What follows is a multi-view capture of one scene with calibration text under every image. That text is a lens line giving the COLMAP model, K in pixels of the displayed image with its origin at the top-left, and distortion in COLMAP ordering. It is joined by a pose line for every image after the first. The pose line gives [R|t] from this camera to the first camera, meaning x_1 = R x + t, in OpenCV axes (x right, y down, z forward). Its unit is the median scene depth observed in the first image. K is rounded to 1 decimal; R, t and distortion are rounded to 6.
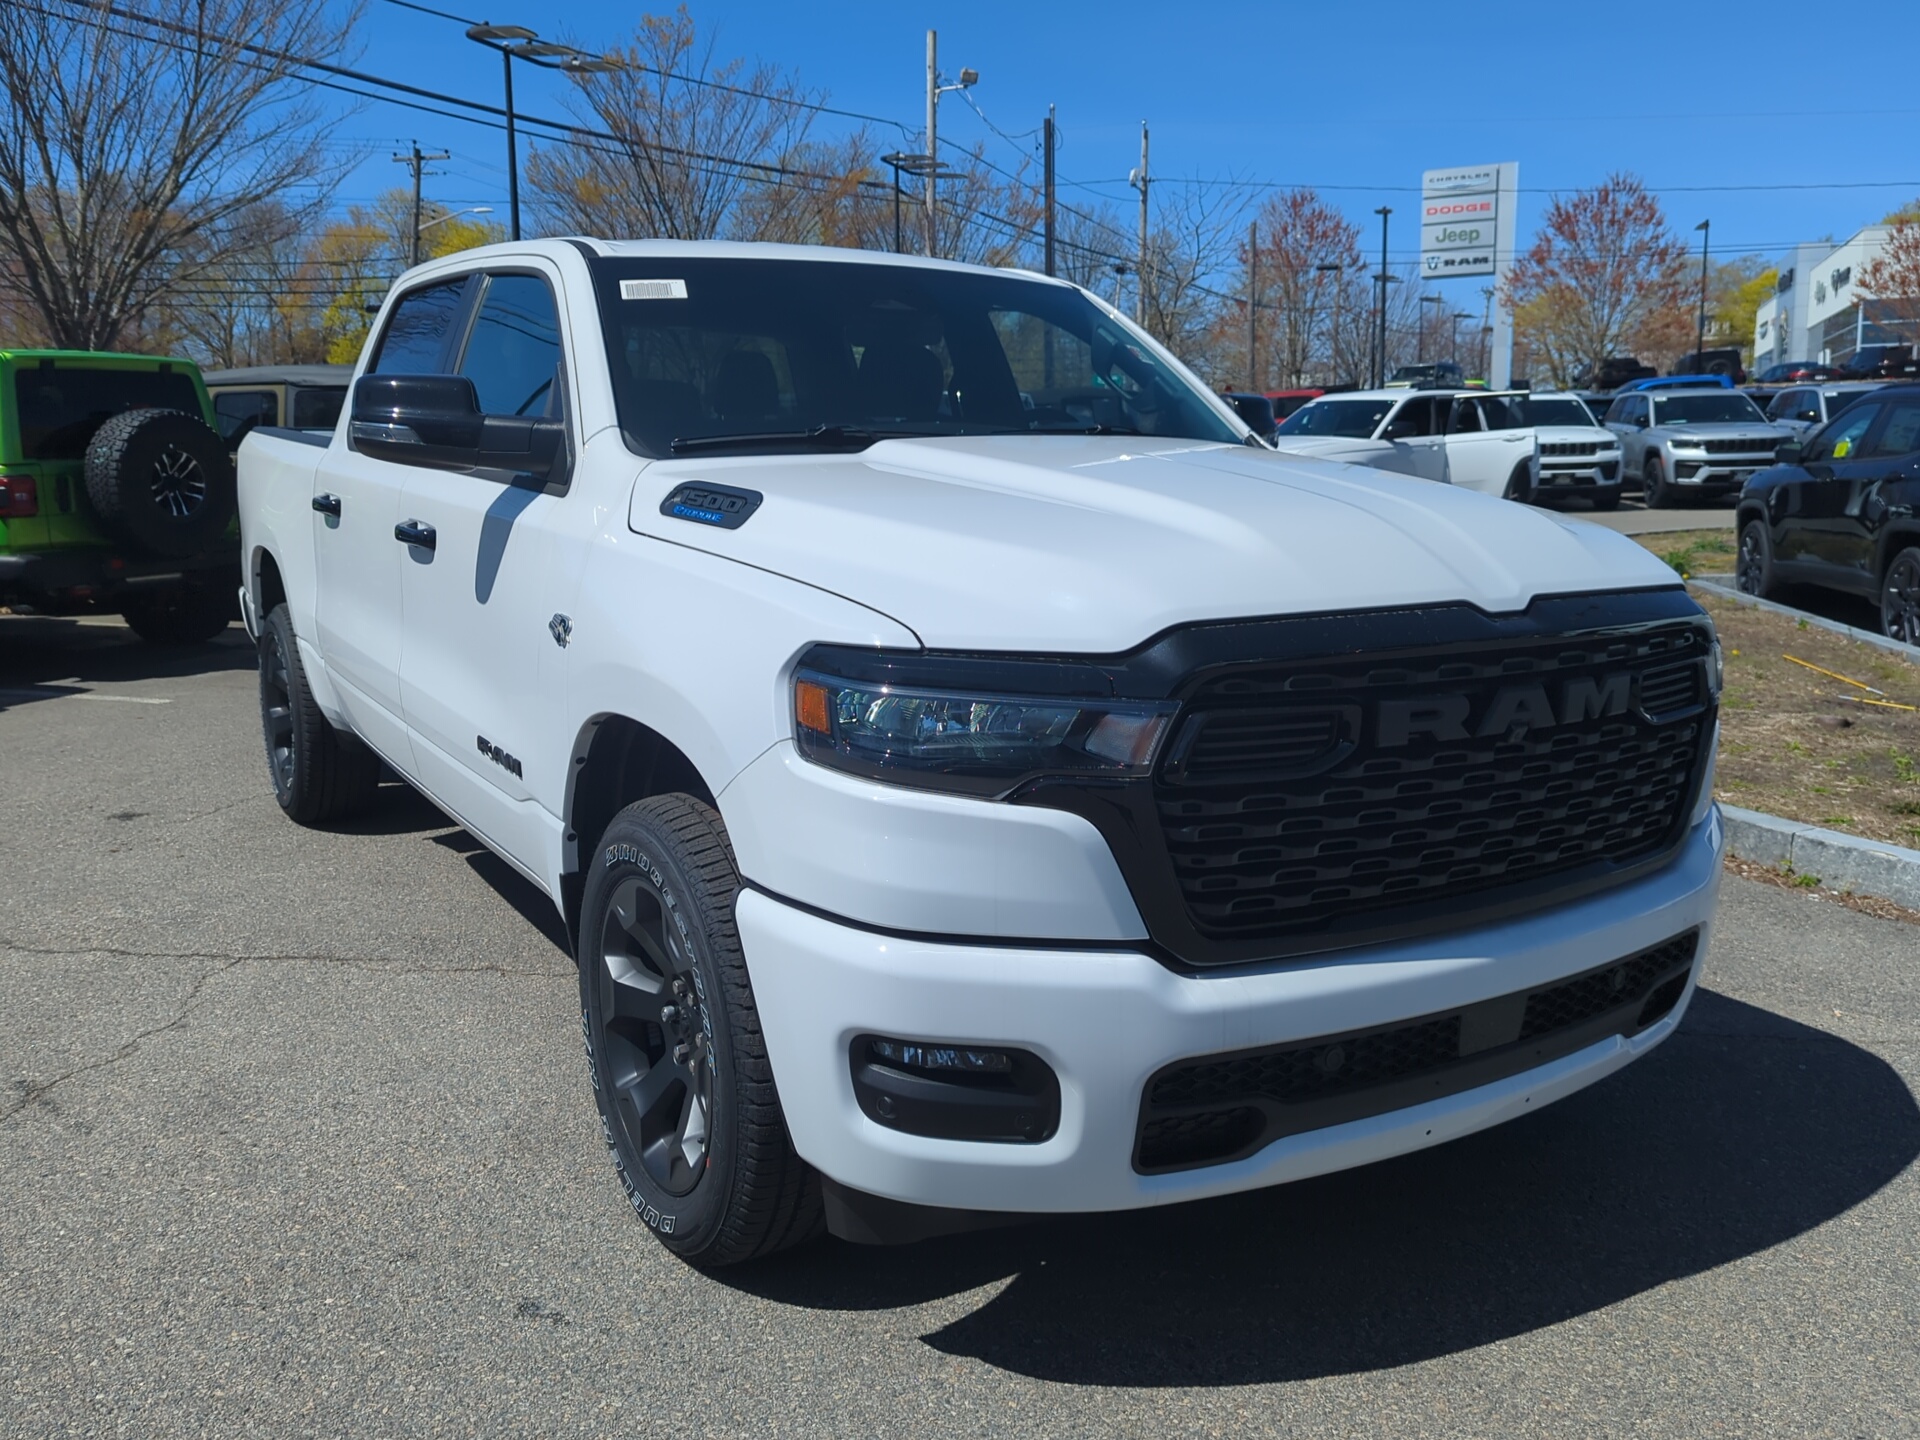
lens RADIAL K [[1592.0, 0, 975.8], [0, 1592.0, 697.0], [0, 0, 1]] dist [0.044754, -0.034097]
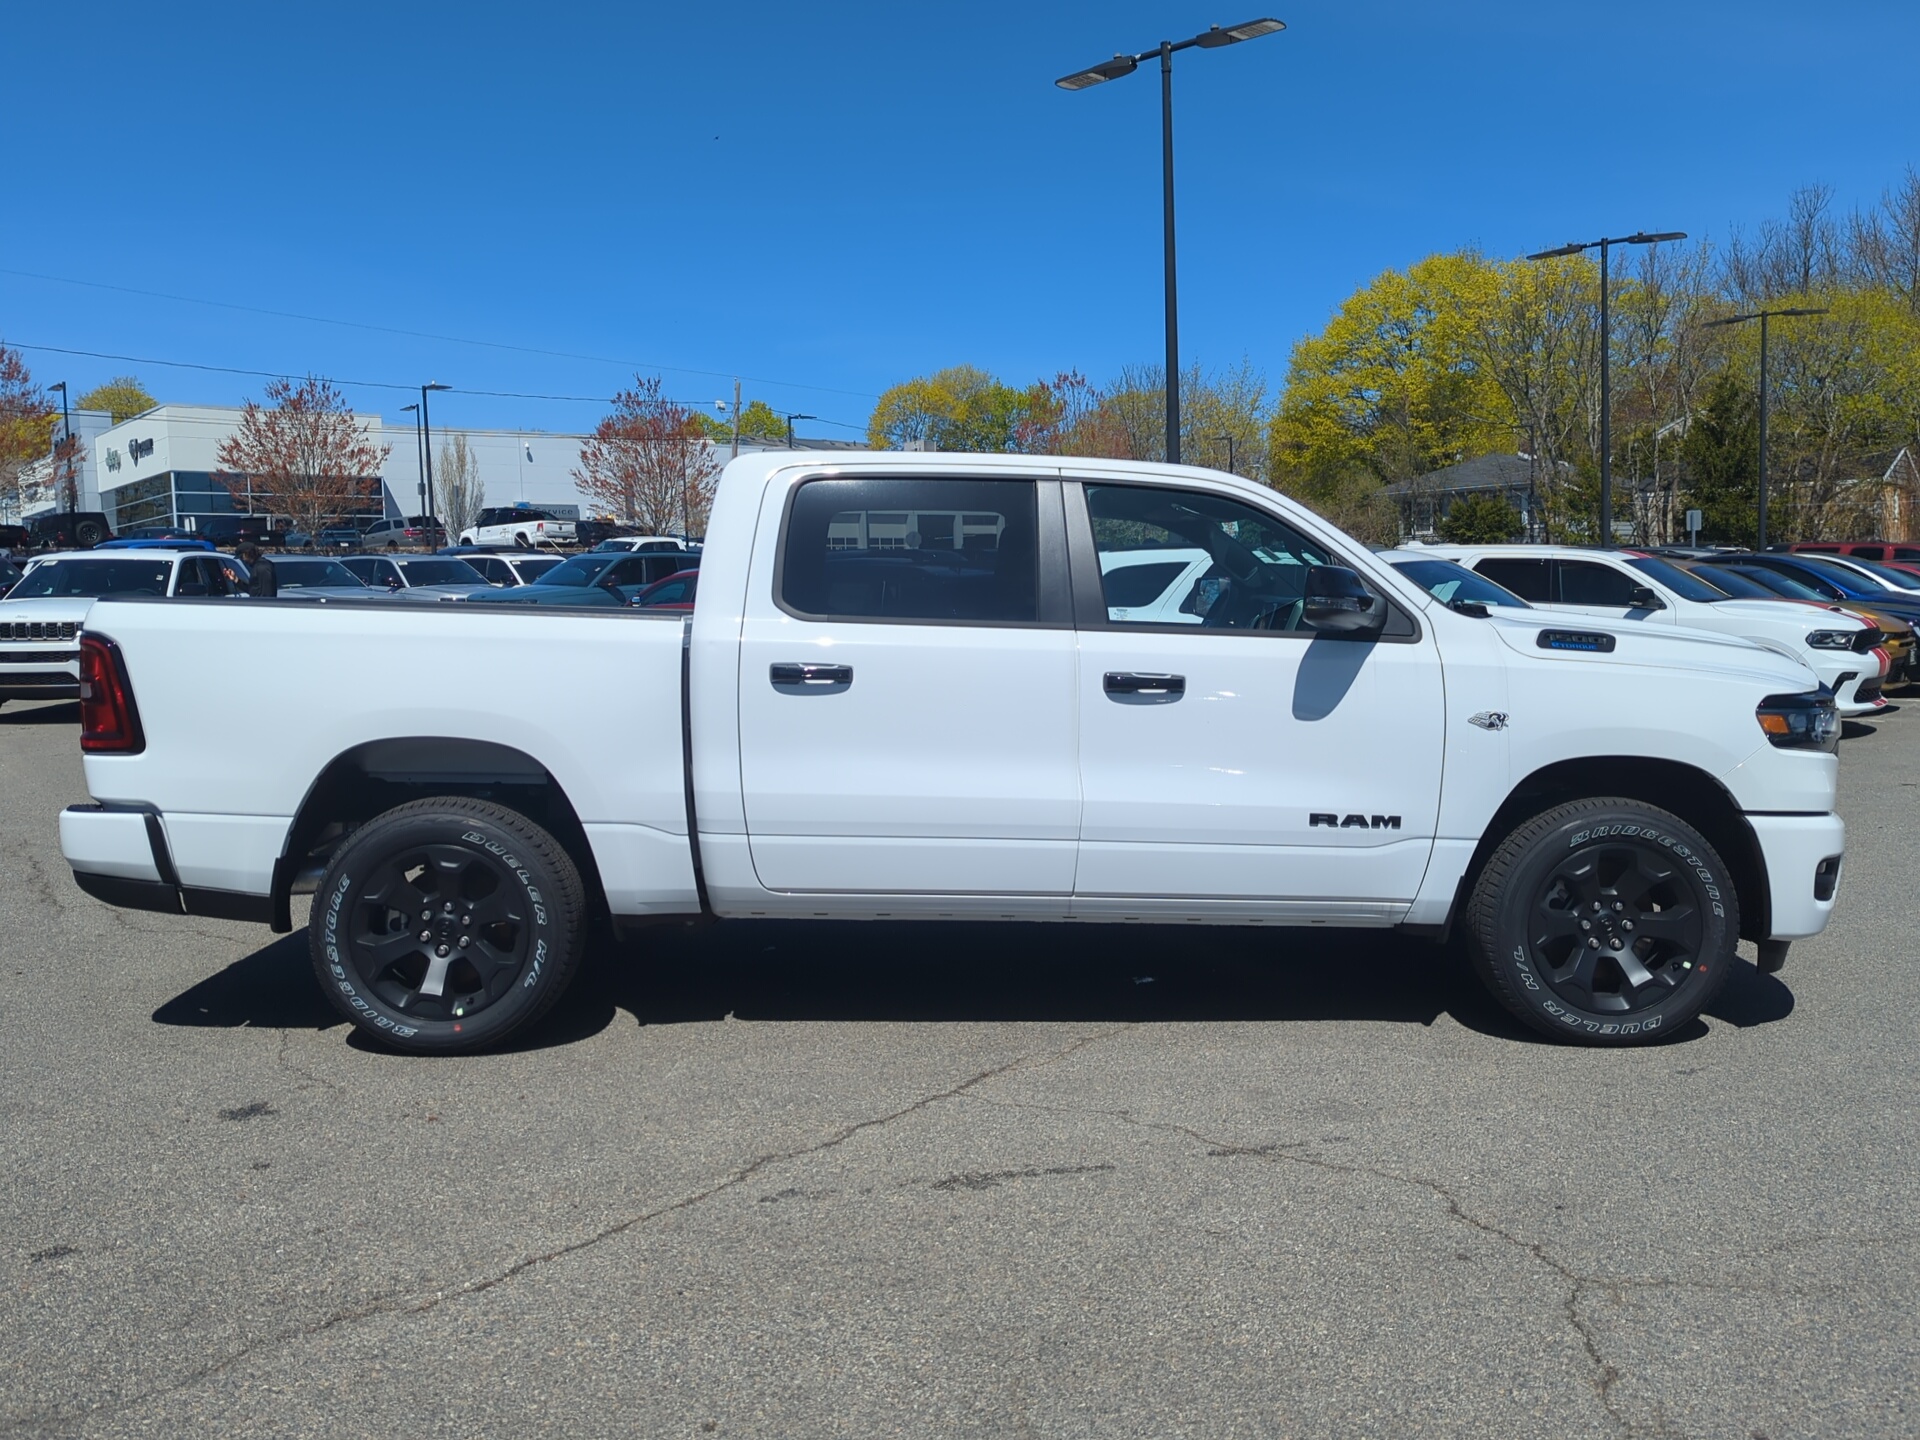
lens RADIAL K [[1592.0, 0, 975.8], [0, 1592.0, 697.0], [0, 0, 1]] dist [0.044754, -0.034097]
pose [[0.502386, -0.052852, 0.863026, -1.601587], [0.137316, 0.990340, -0.019286, -0.088087], [-0.853670, 0.128197, 0.504790, 0.499061]]
